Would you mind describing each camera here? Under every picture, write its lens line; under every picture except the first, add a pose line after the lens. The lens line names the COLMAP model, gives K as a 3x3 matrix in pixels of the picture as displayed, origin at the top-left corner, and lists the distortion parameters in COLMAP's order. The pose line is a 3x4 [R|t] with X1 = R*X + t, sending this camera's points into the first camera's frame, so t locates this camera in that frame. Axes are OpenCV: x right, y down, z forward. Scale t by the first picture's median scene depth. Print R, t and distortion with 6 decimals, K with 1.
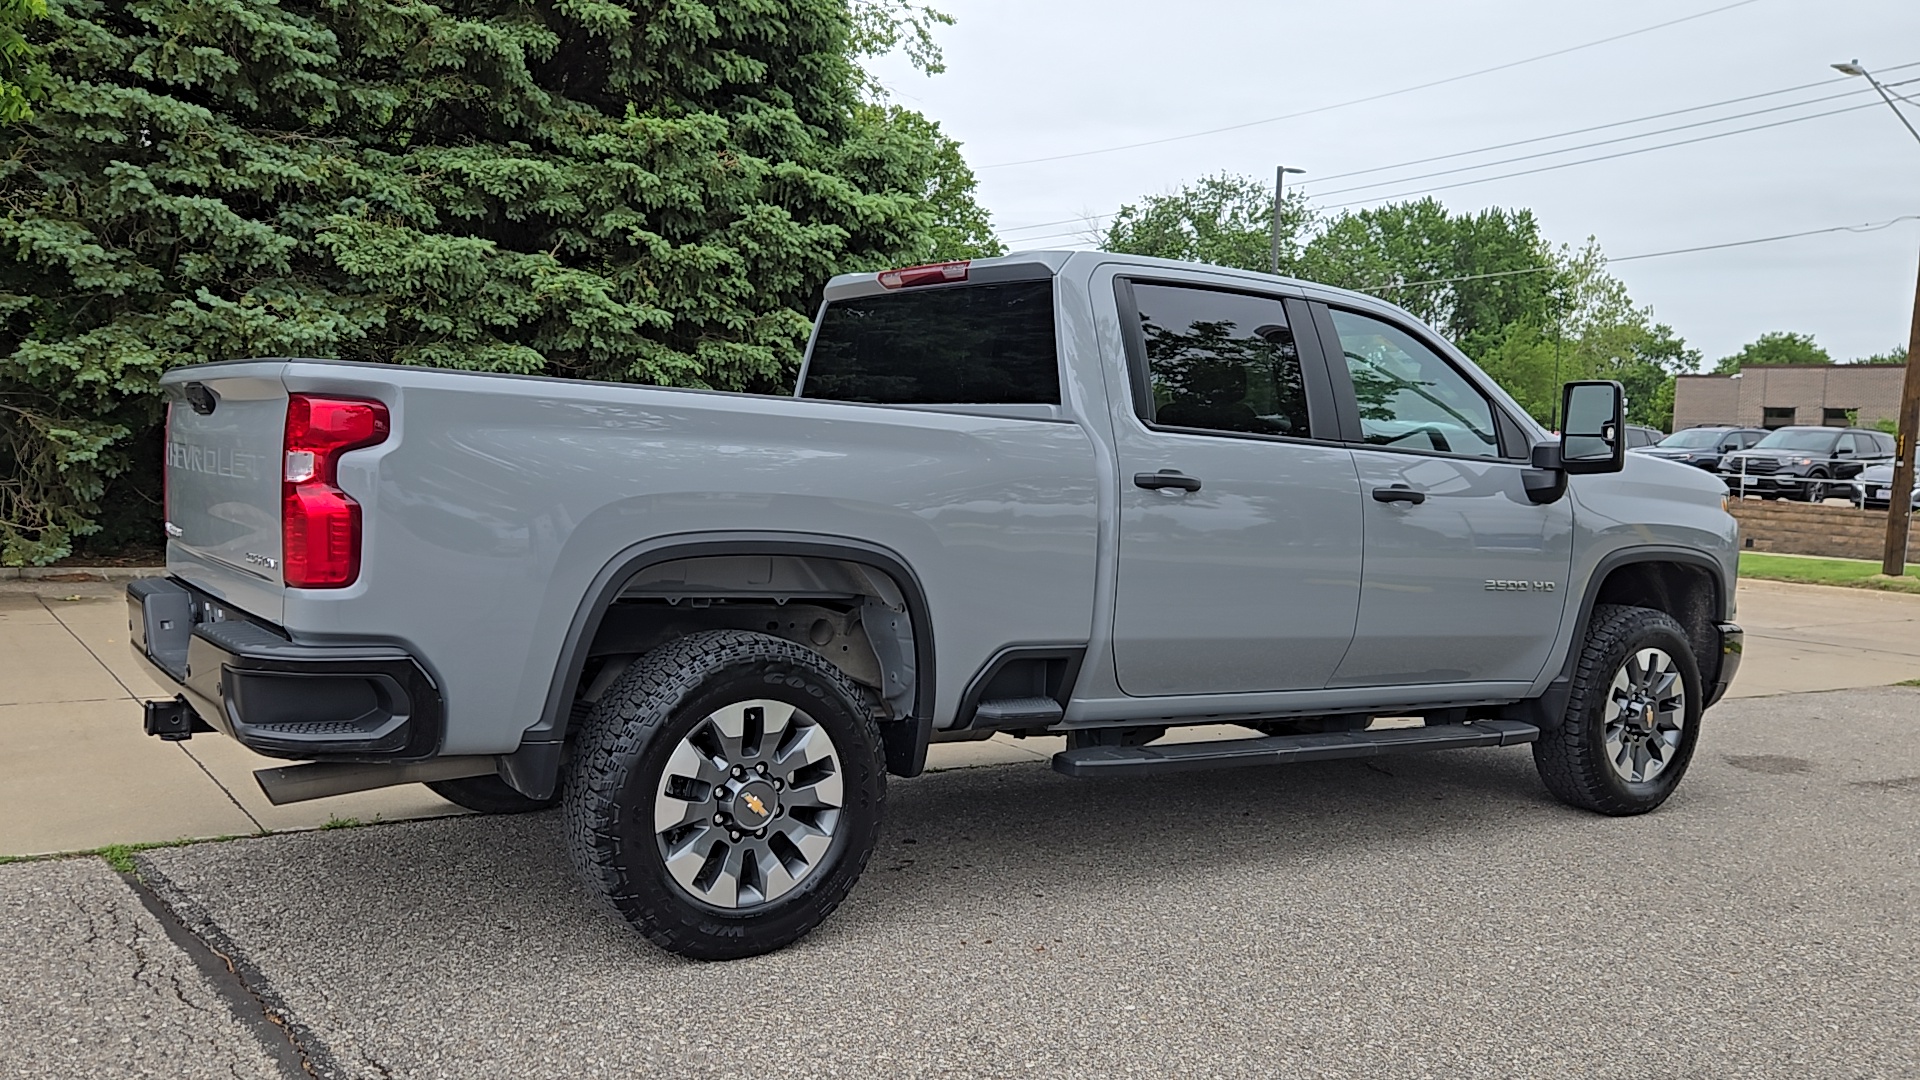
lens RADIAL K [[1598.2, 0, 954.3], [0, 1598.2, 539.3], [0, 0, 1]] dist [0.013558, -0.007302]
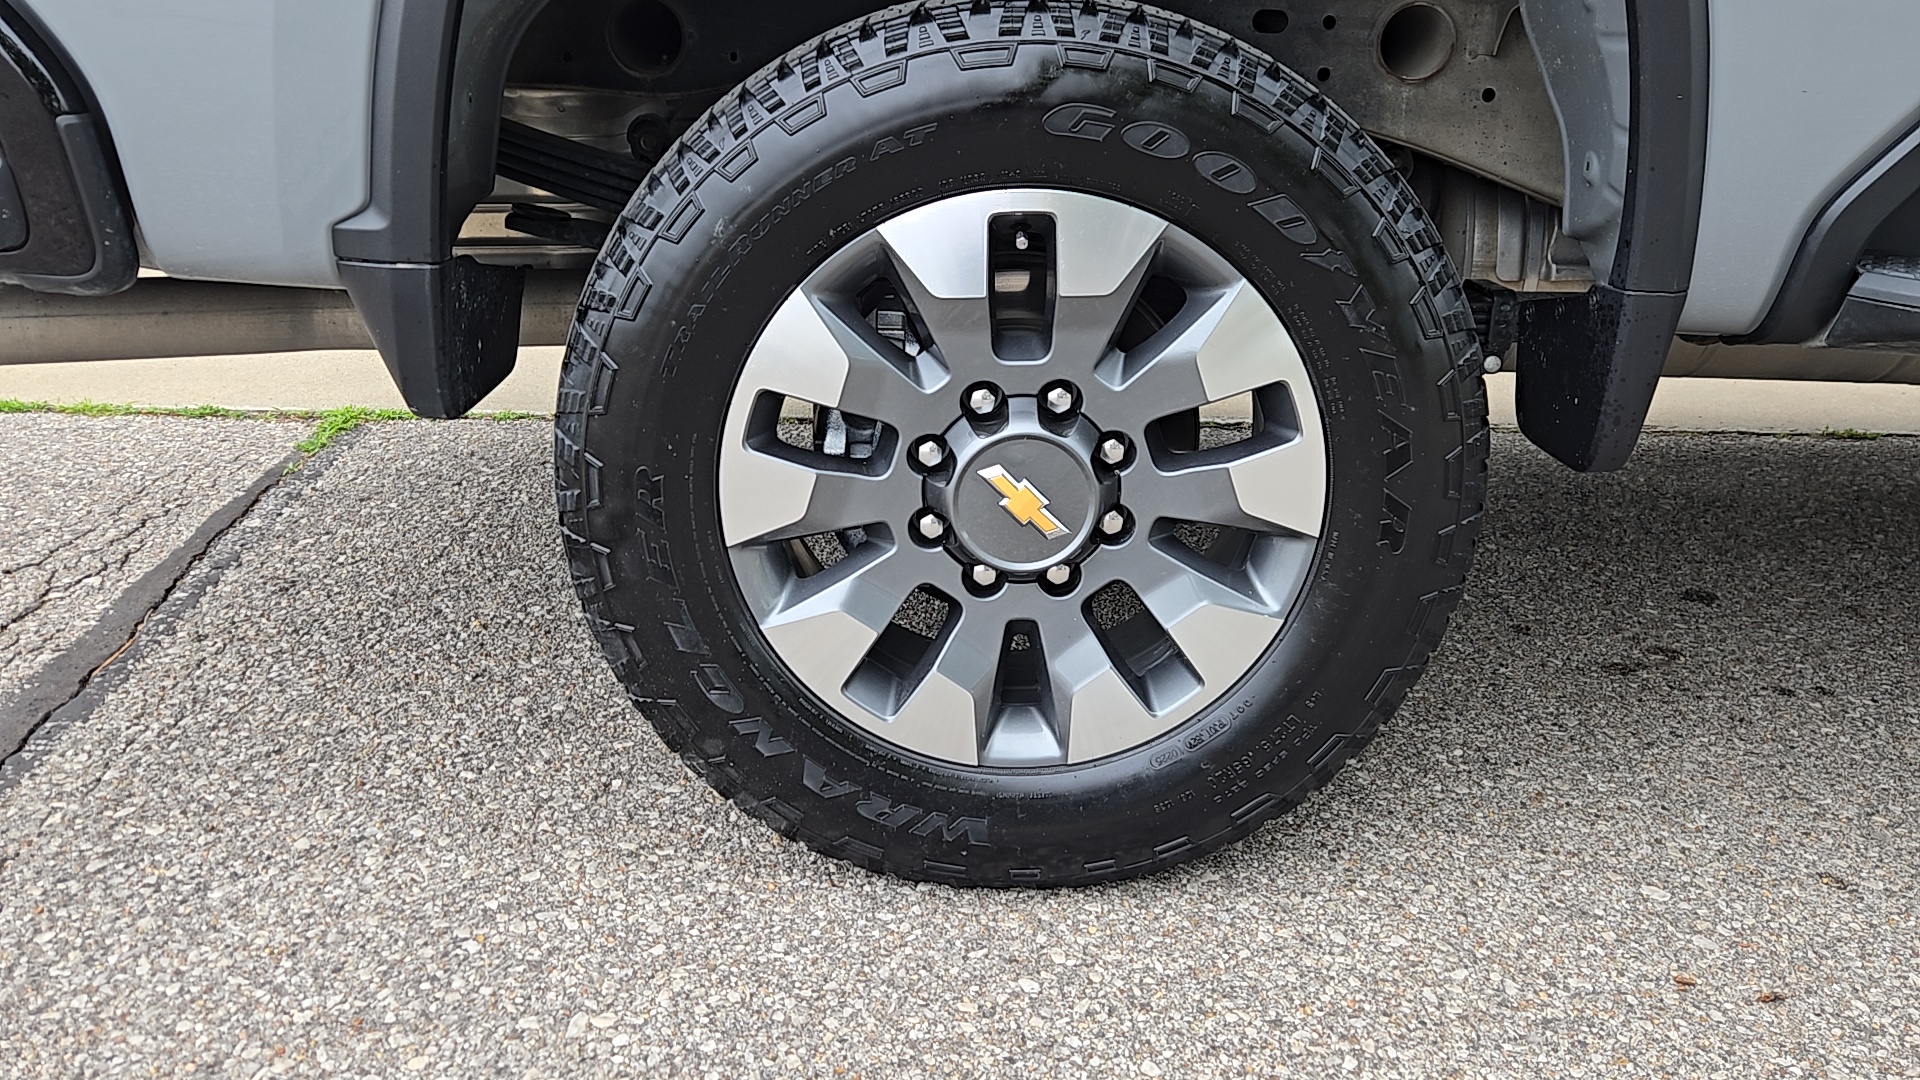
lens RADIAL K [[1598.2, 0, 954.3], [0, 1598.2, 539.3], [0, 0, 1]] dist [0.013558, -0.007302]
pose [[0.827107, 0.152896, -0.540848, 0.038656], [-0.011969, 0.966861, 0.255024, 0.066605], [0.561917, -0.204459, 0.801527, 0.551582]]
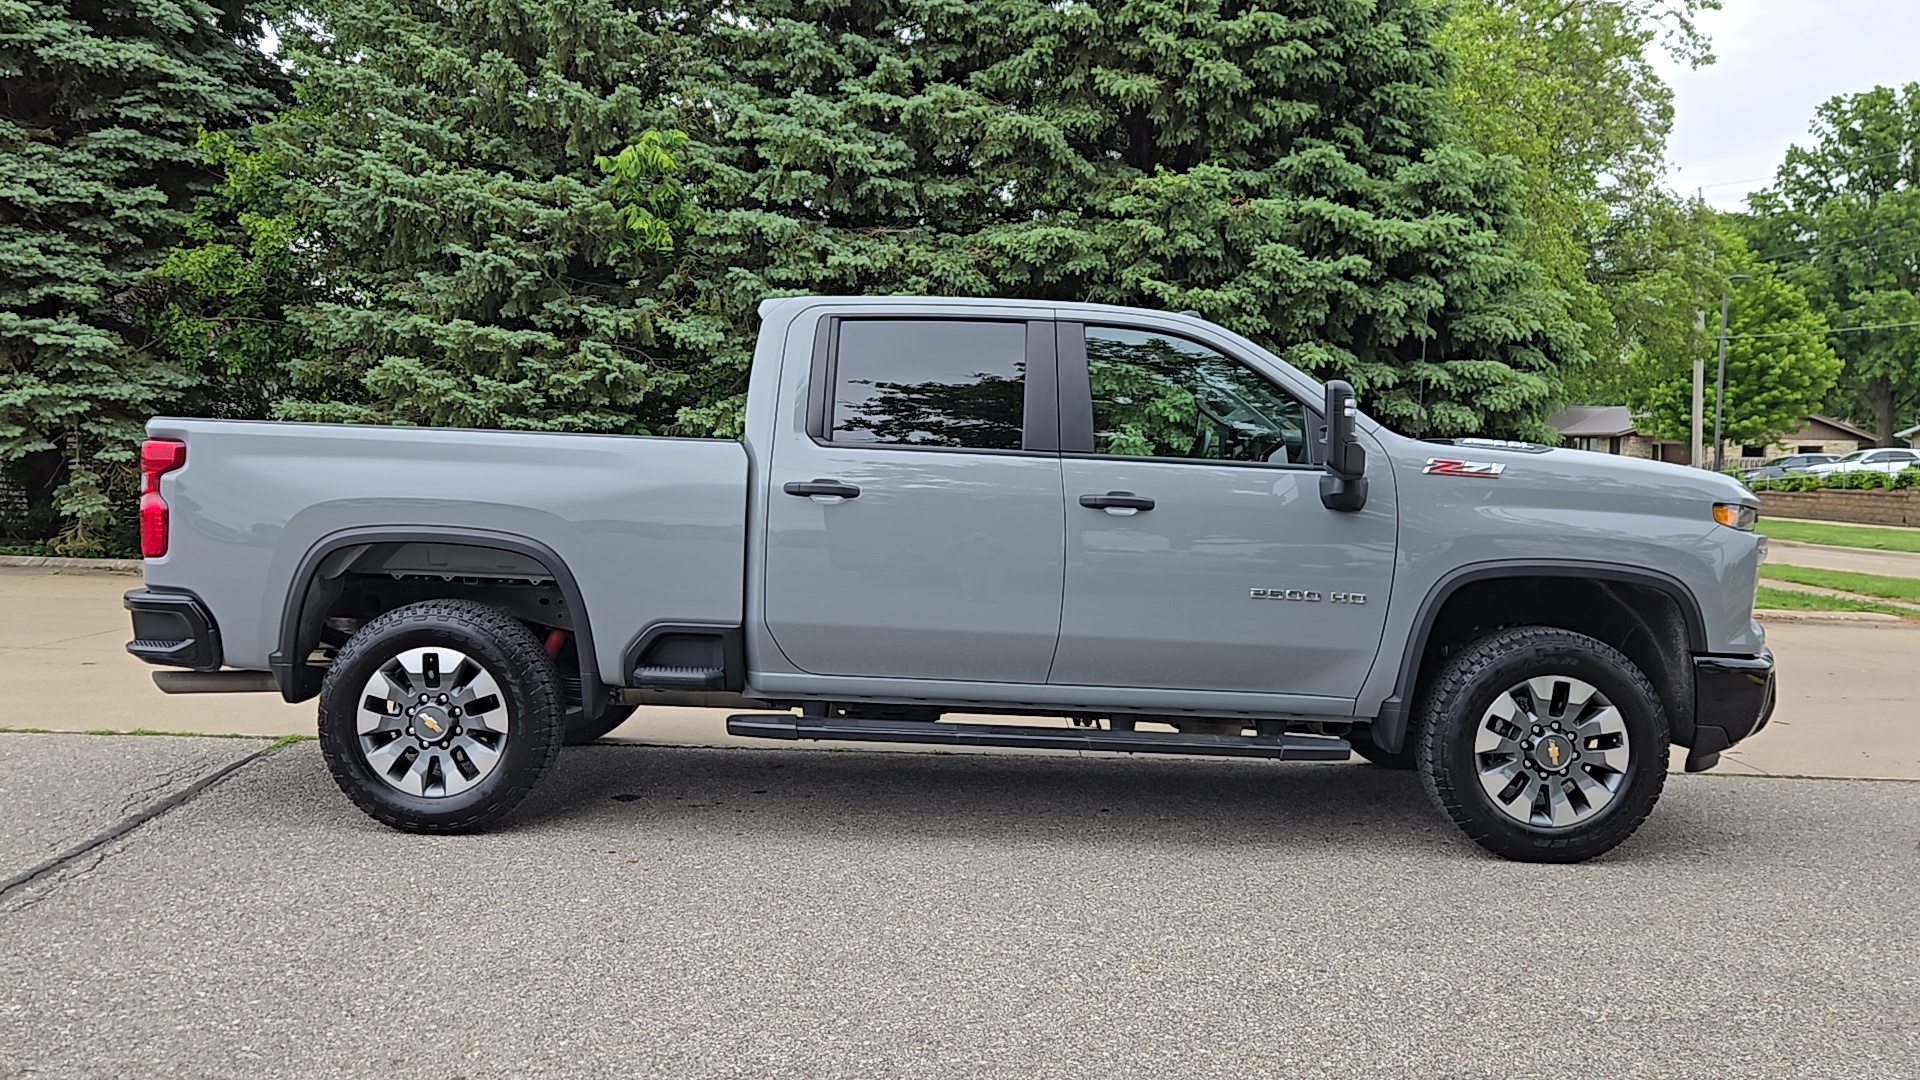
lens RADIAL K [[1598.2, 0, 954.3], [0, 1598.2, 539.3], [0, 0, 1]] dist [0.013558, -0.007302]
pose [[0.814381, 0.003707, -0.580319, 0.810826], [-0.019130, 0.999608, -0.020461, 0.020286], [0.580016, 0.027764, 0.814132, 0.099034]]
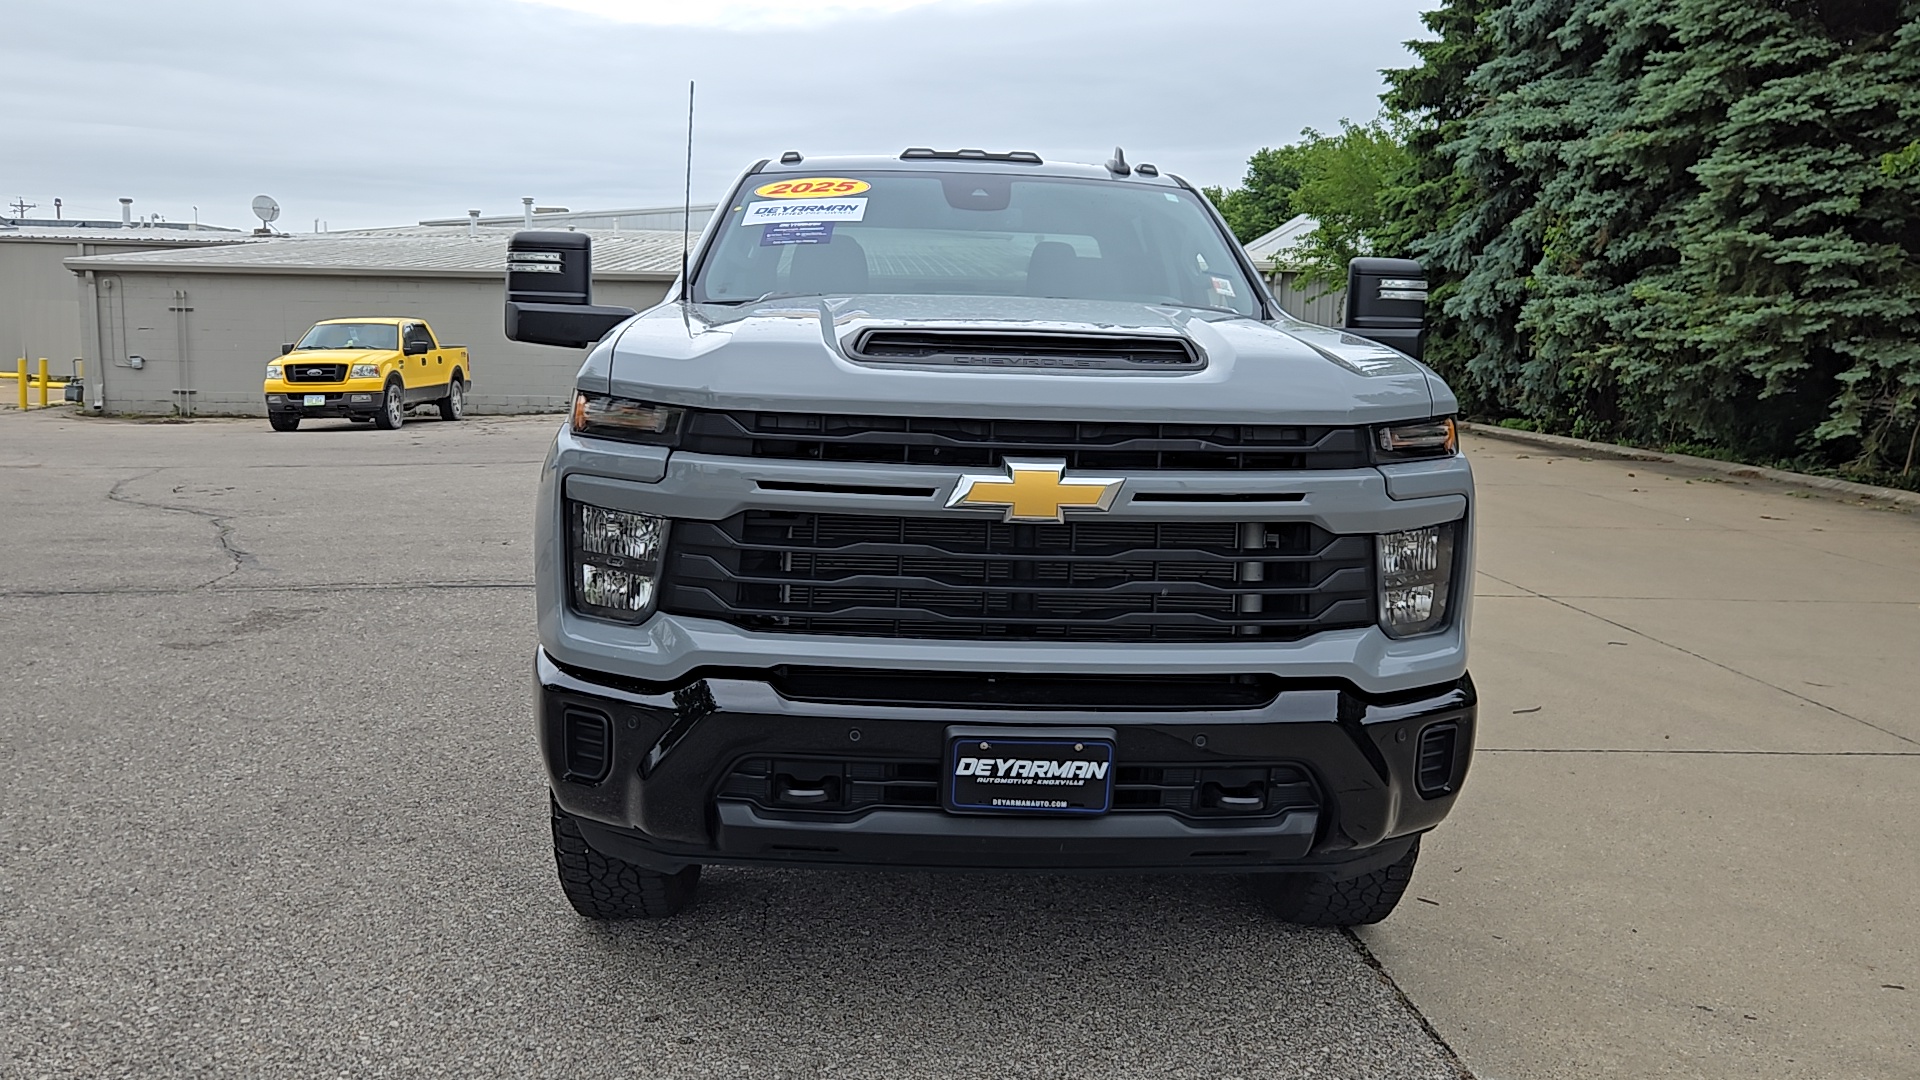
lens RADIAL K [[1598.2, 0, 954.3], [0, 1598.2, 539.3], [0, 0, 1]] dist [0.013558, -0.007302]
pose [[-0.530383, 0.051093, -0.846217, 1.046892], [-0.095908, 0.988158, 0.119775, -0.064756], [0.842315, 0.144686, -0.519202, 1.715580]]
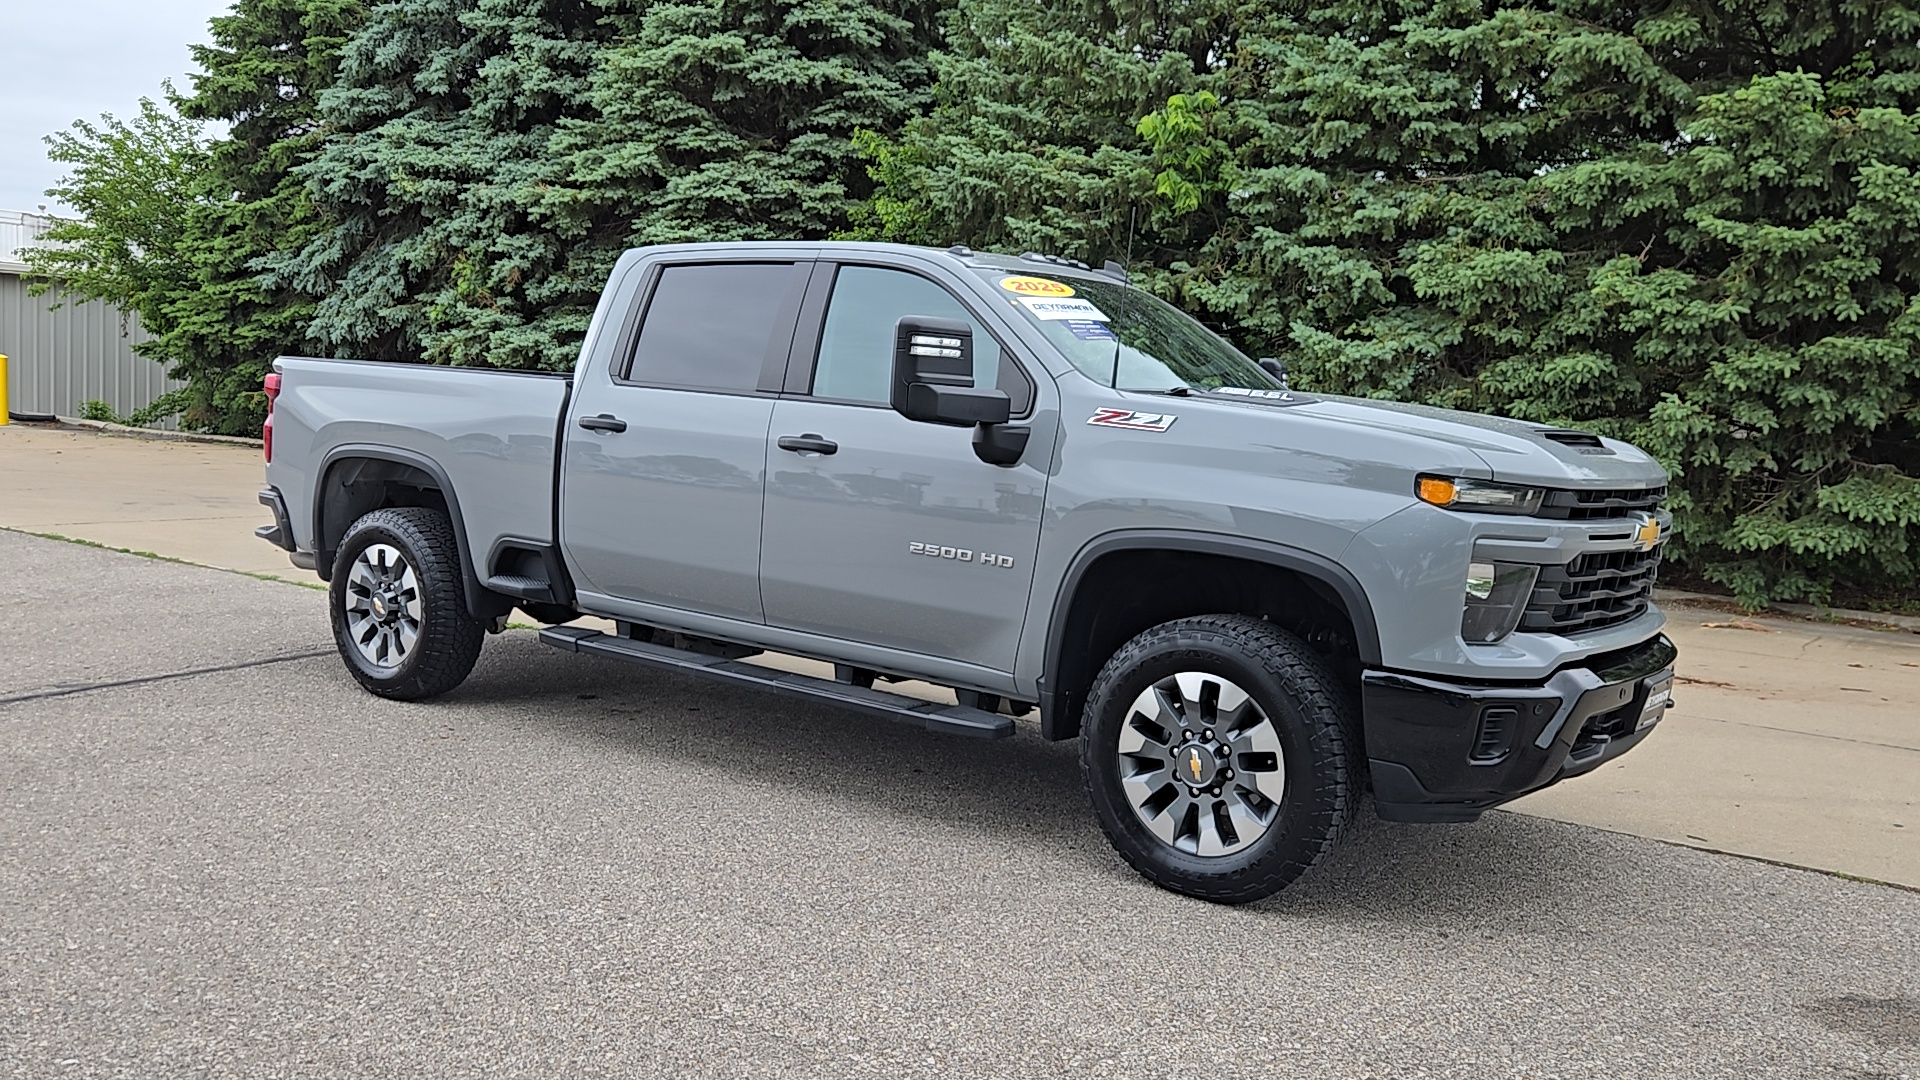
lens RADIAL K [[1598.2, 0, 954.3], [0, 1598.2, 539.3], [0, 0, 1]] dist [0.013558, -0.007302]
pose [[0.327350, 0.054715, -0.943318, 1.297188], [-0.086567, 0.995860, 0.027722, -0.004138], [0.940929, 0.072586, 0.330731, 0.773756]]
